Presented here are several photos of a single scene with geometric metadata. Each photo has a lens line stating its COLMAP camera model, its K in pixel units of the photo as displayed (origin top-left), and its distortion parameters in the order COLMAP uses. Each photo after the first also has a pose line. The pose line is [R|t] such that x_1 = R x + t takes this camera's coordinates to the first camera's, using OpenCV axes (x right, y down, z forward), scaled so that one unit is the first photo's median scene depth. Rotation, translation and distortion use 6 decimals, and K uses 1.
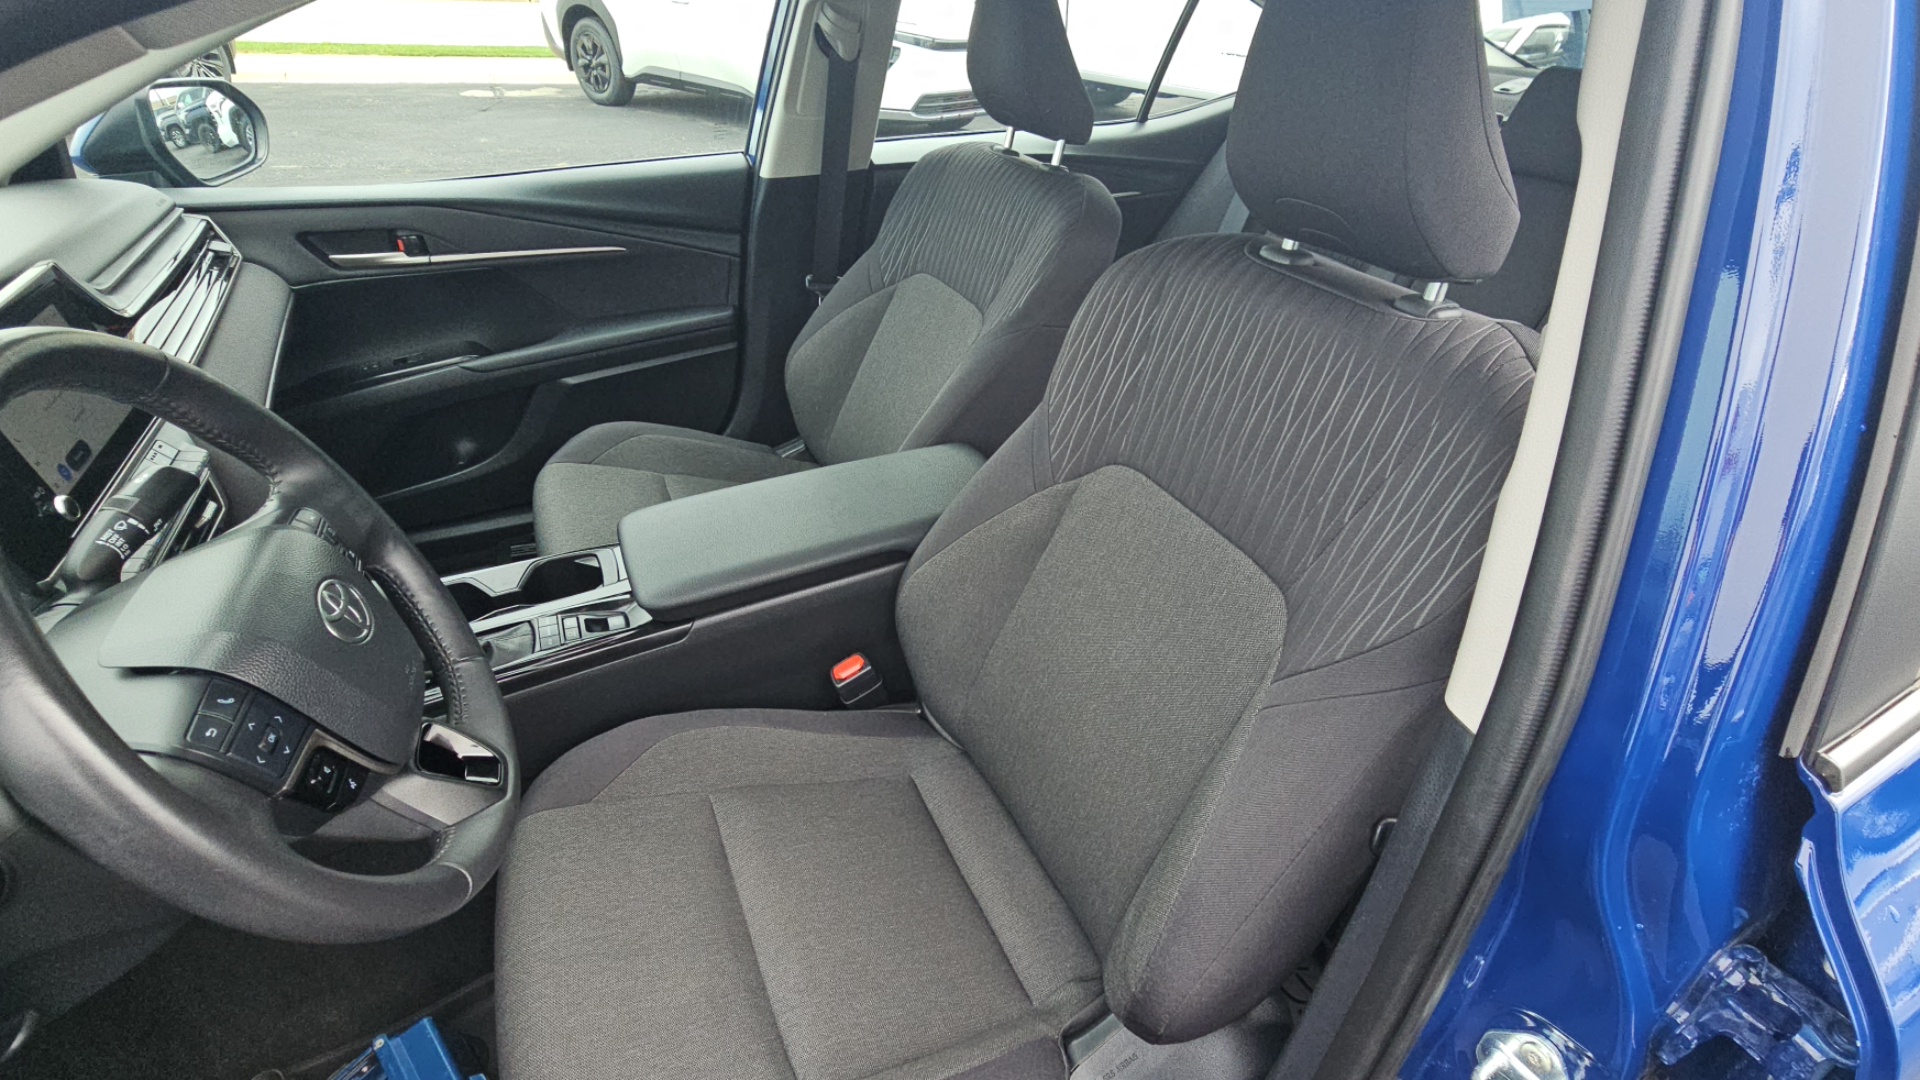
lens RADIAL K [[861.3, 0, 978.2], [0, 861.3, 548.5], [0, 0, 1]] dist [0.009624, -0.006169]
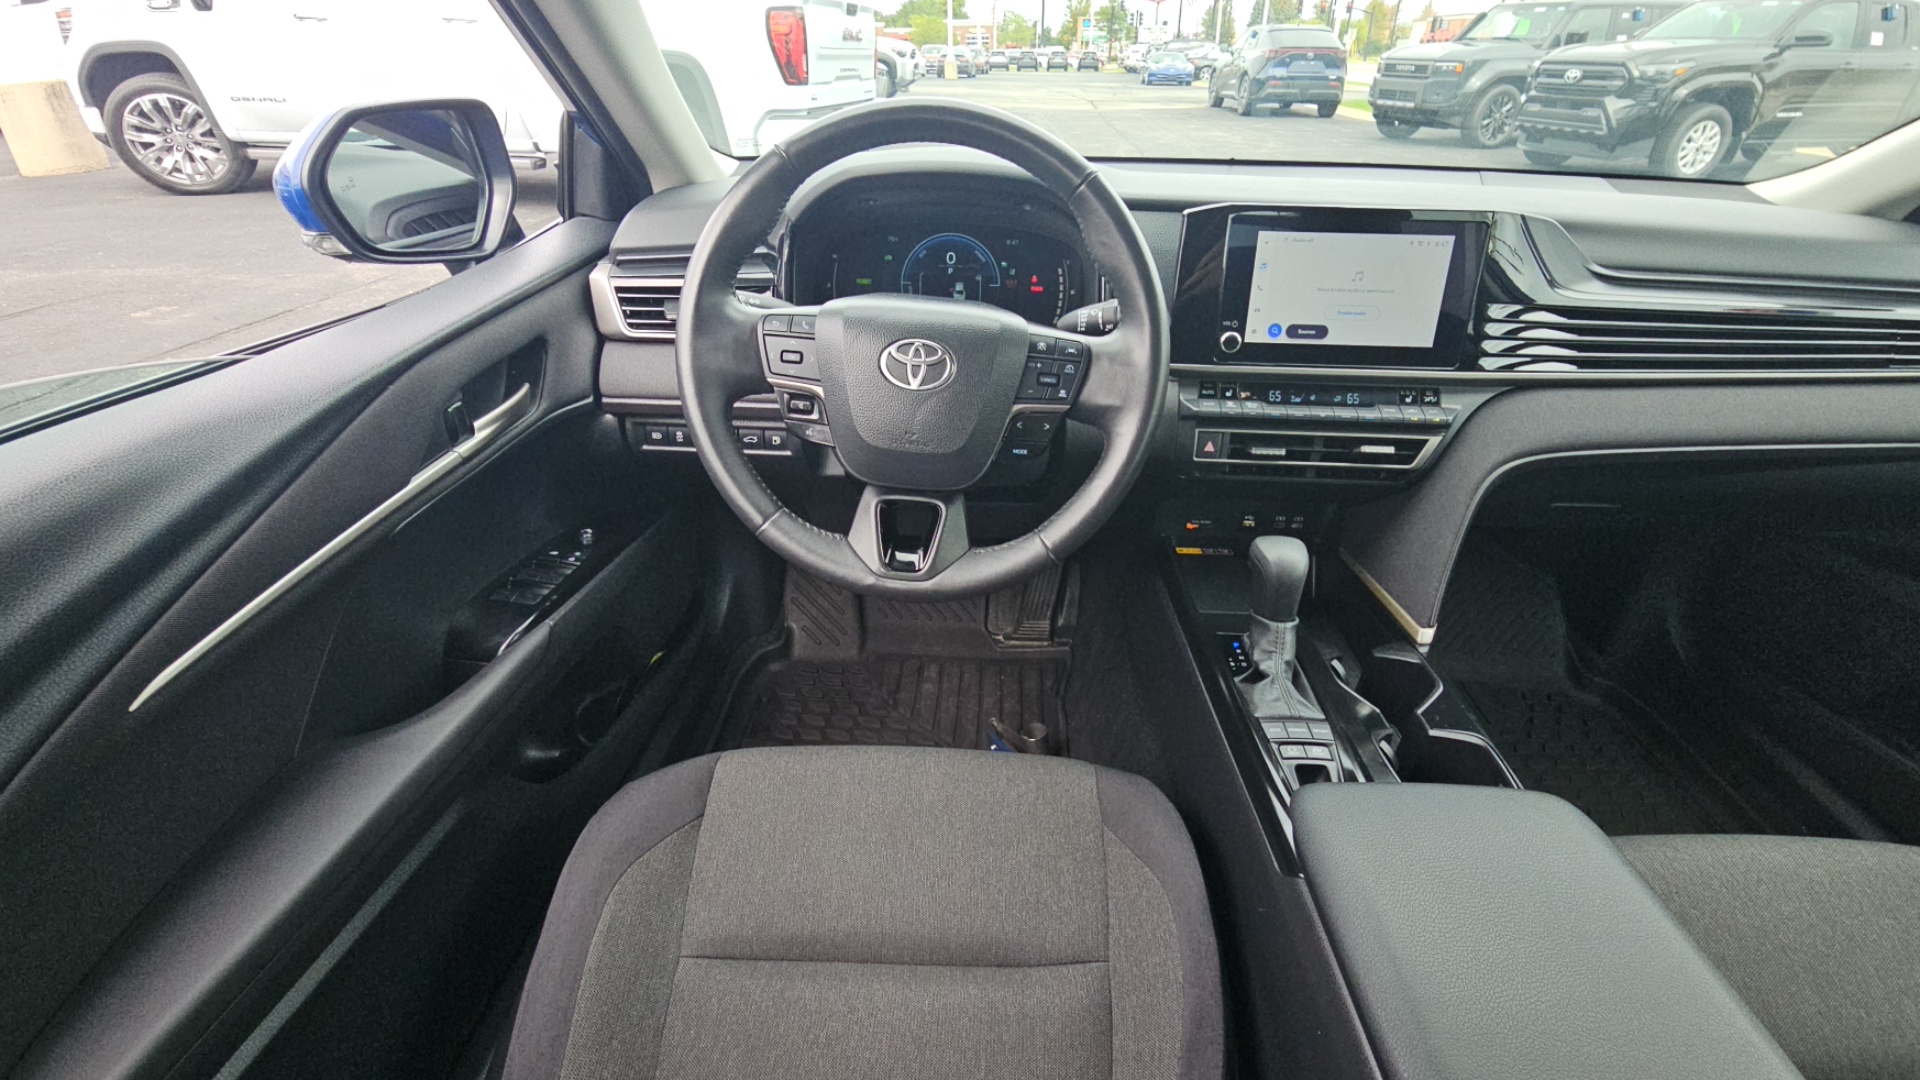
lens RADIAL K [[861.3, 0, 981.1], [0, 861.3, 542.8], [0, 0, 1]] dist [0.009624, -0.006169]
pose [[-0.460121, 0.396876, -0.794215, 0.155072], [-0.527939, 0.596908, 0.604136, -0.282565], [0.713841, 0.697273, -0.065123, 0.651768]]
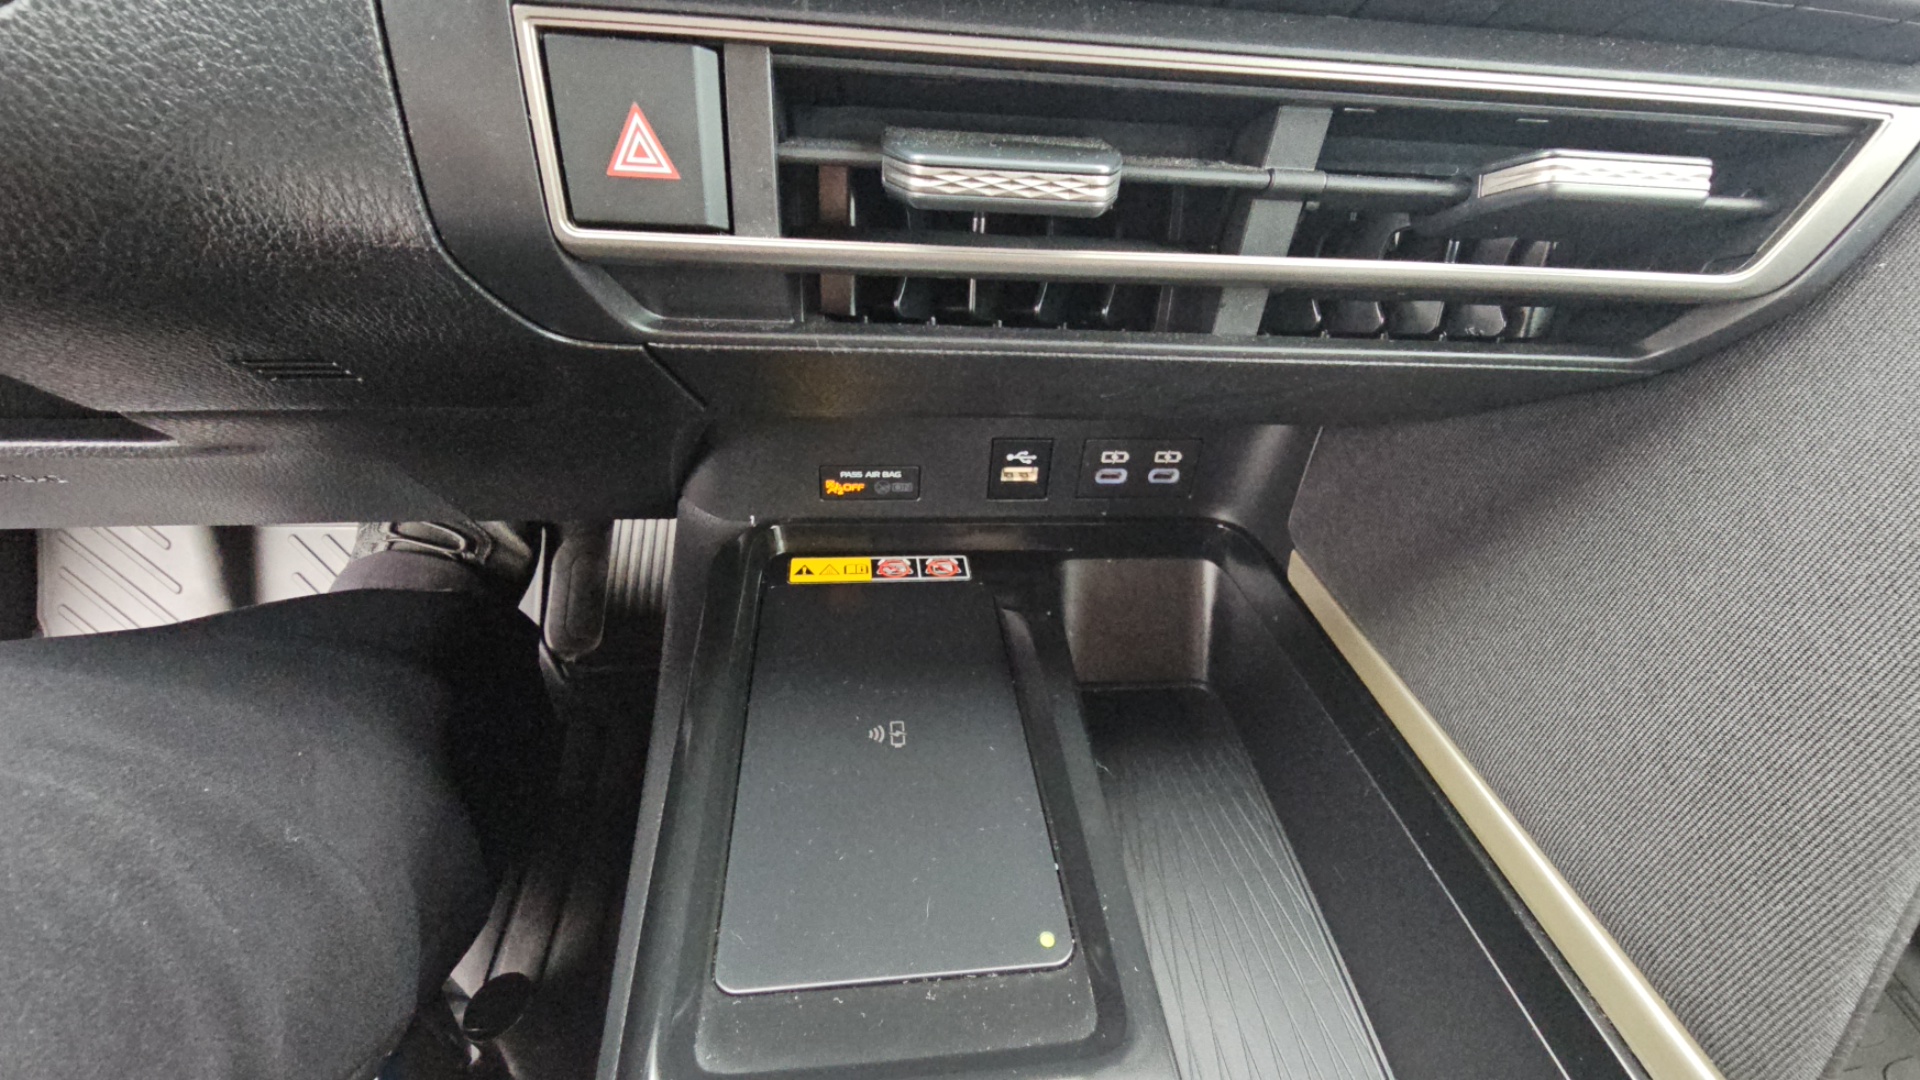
lens RADIAL K [[861.3, 0, 990.6], [0, 861.3, 546.8], [0, 0, 1]] dist [0.009624, -0.006169]
pose [[-0.322826, 0.559840, -0.763127, -0.539134], [-0.604978, 0.498015, 0.621275, -0.030186], [0.727863, 0.662239, 0.177919, 0.746540]]
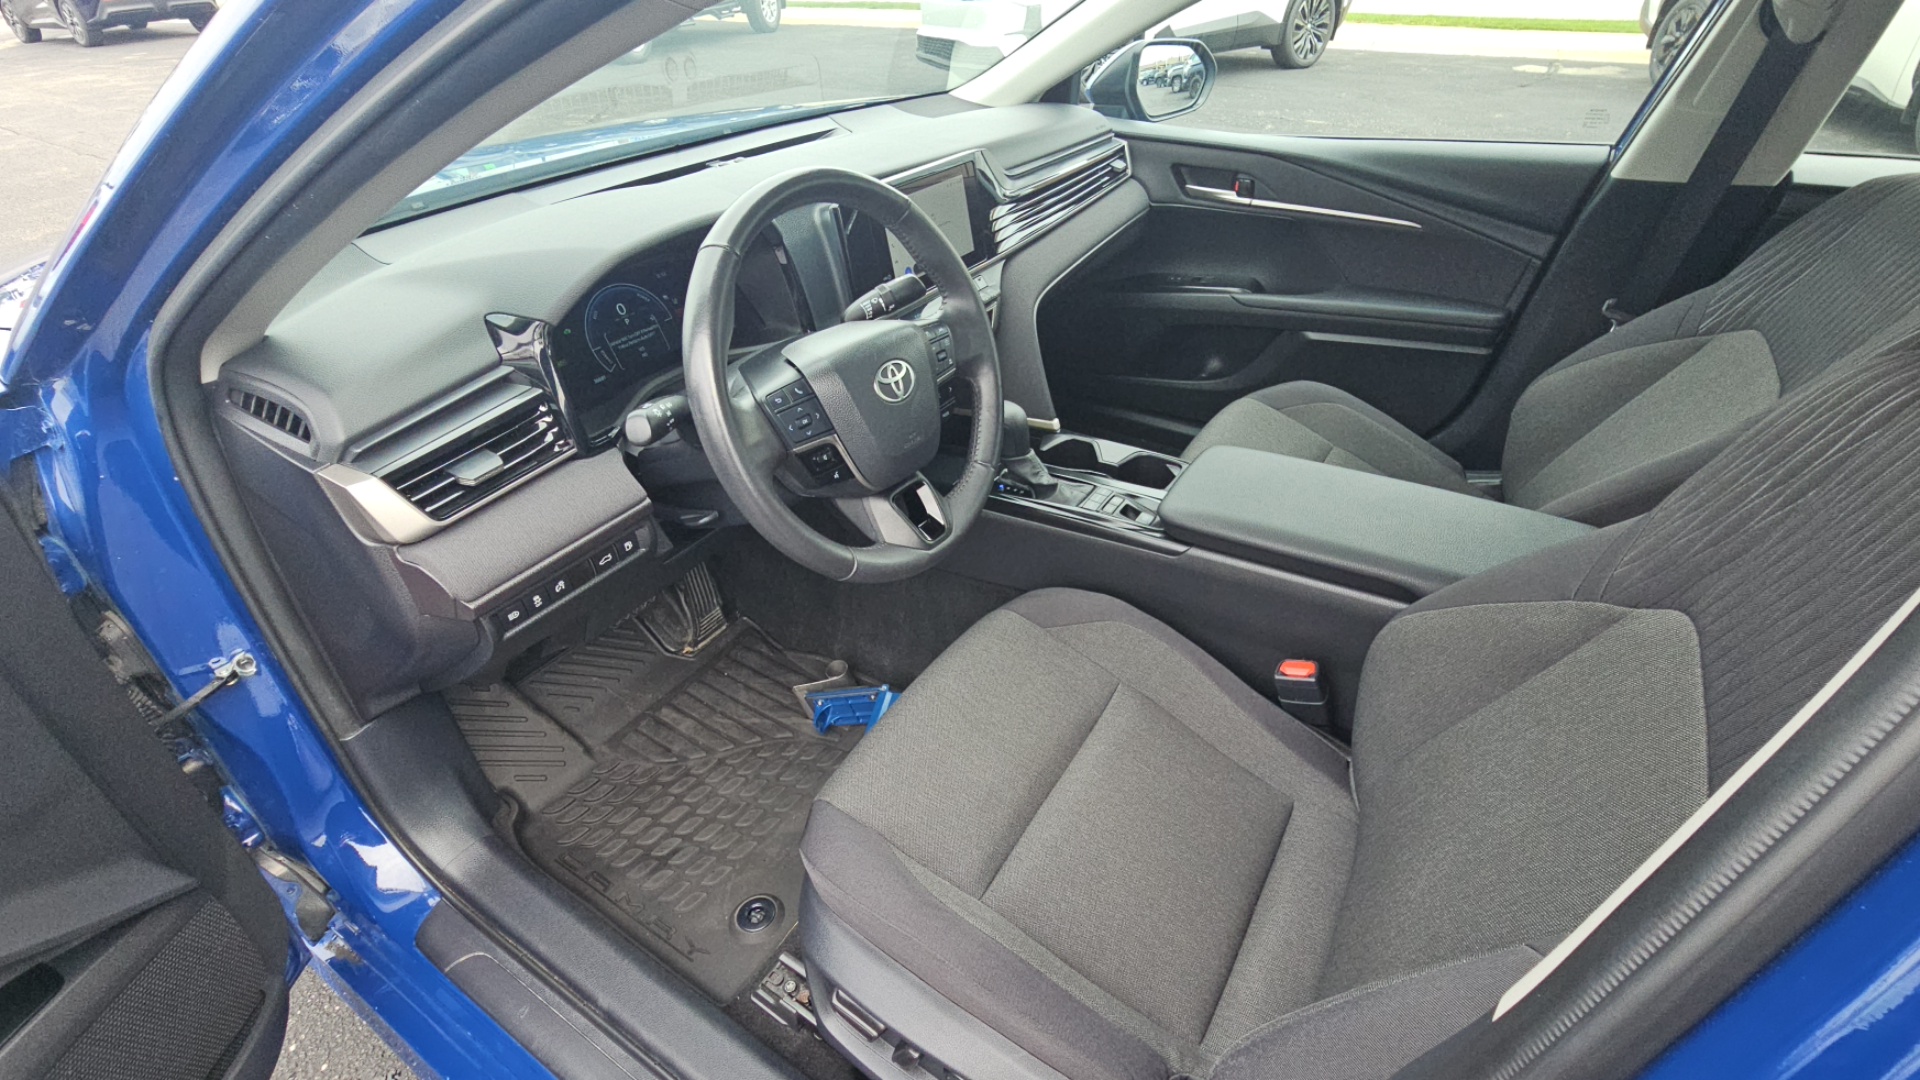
lens RADIAL K [[861.3, 0, 975.8], [0, 861.3, 546.9], [0, 0, 1]] dist [0.009624, -0.006169]
pose [[0.526975, 0.454348, -0.718238, 0.288231], [-0.438859, 0.869189, 0.227844, -0.042088], [0.727804, 0.195137, 0.657436, 0.071605]]
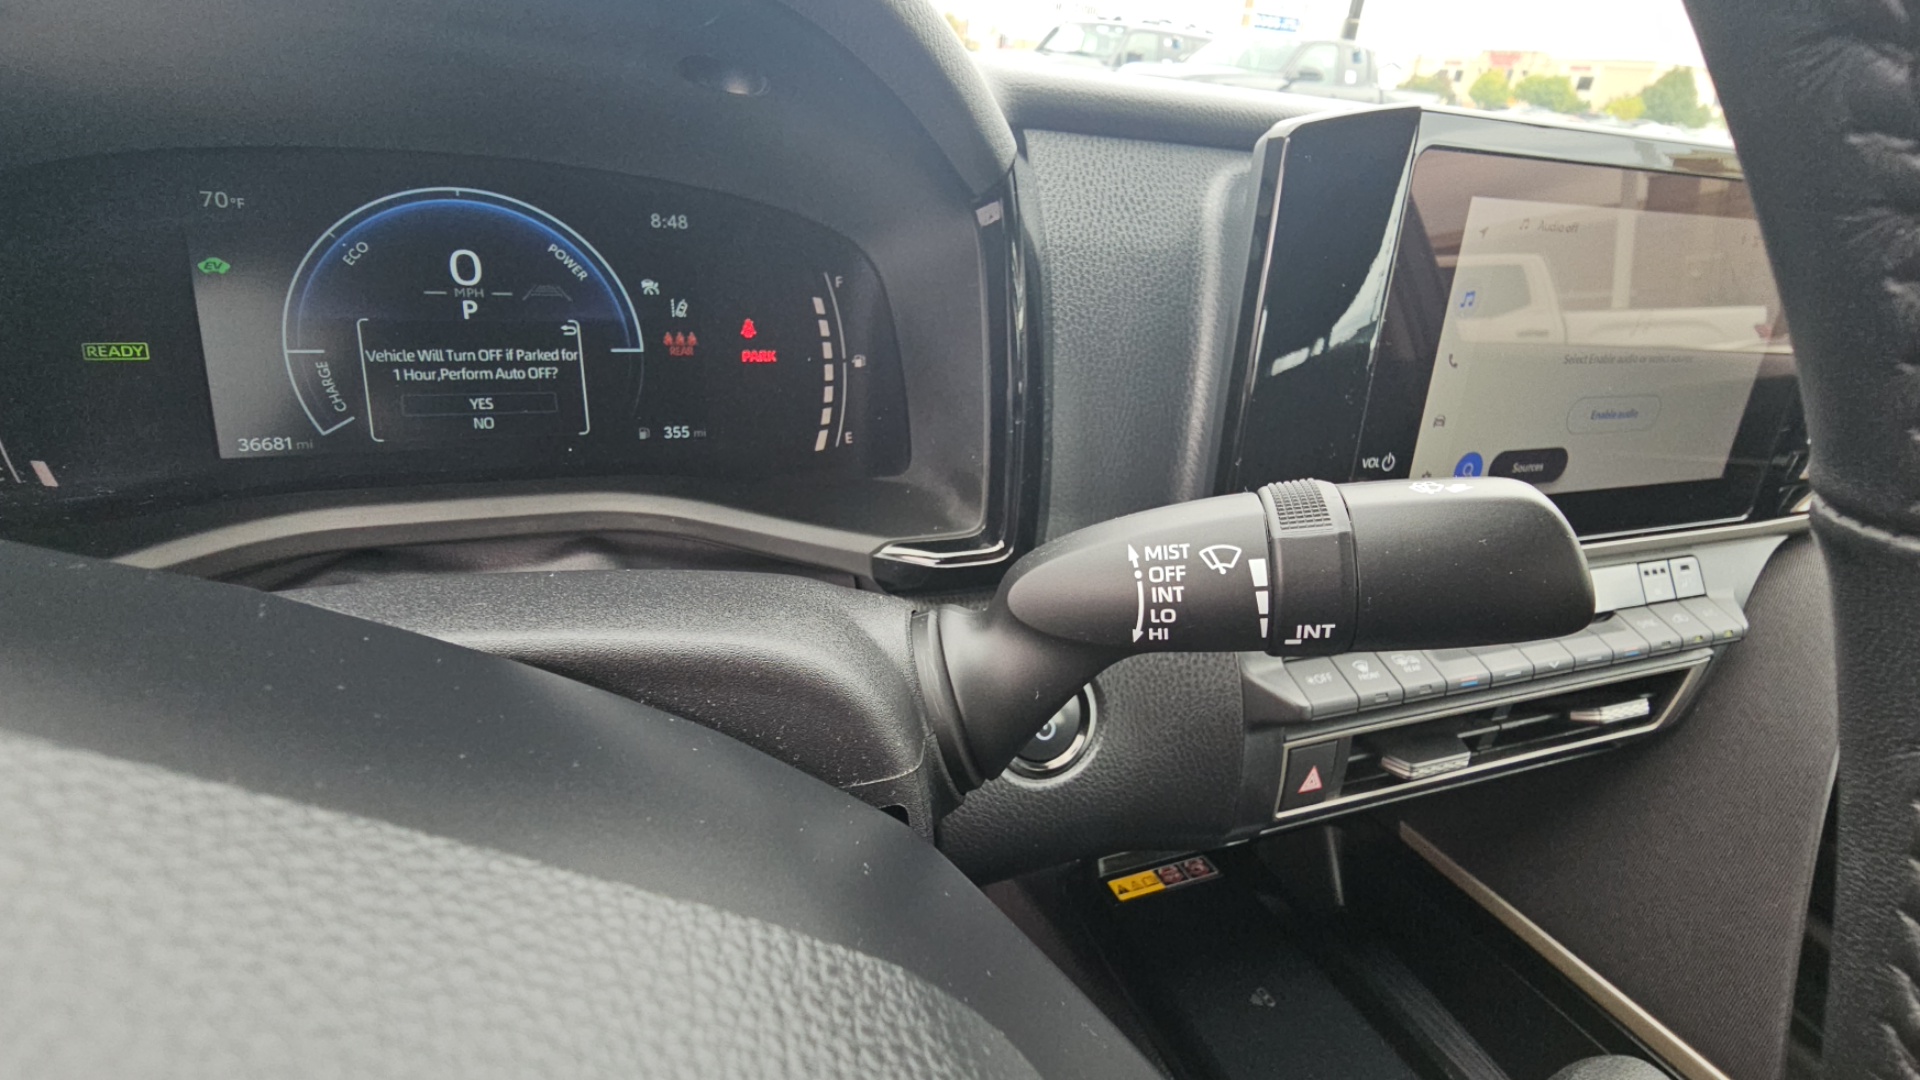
lens RADIAL K [[861.3, 0, 979.3], [0, 861.3, 547.8], [0, 0, 1]] dist [0.009624, -0.006169]
pose [[-0.068577, 0.439497, -0.895622, -0.402950], [-0.644283, 0.665915, 0.376108, -0.043527], [0.761706, 0.602827, 0.237494, 0.472377]]
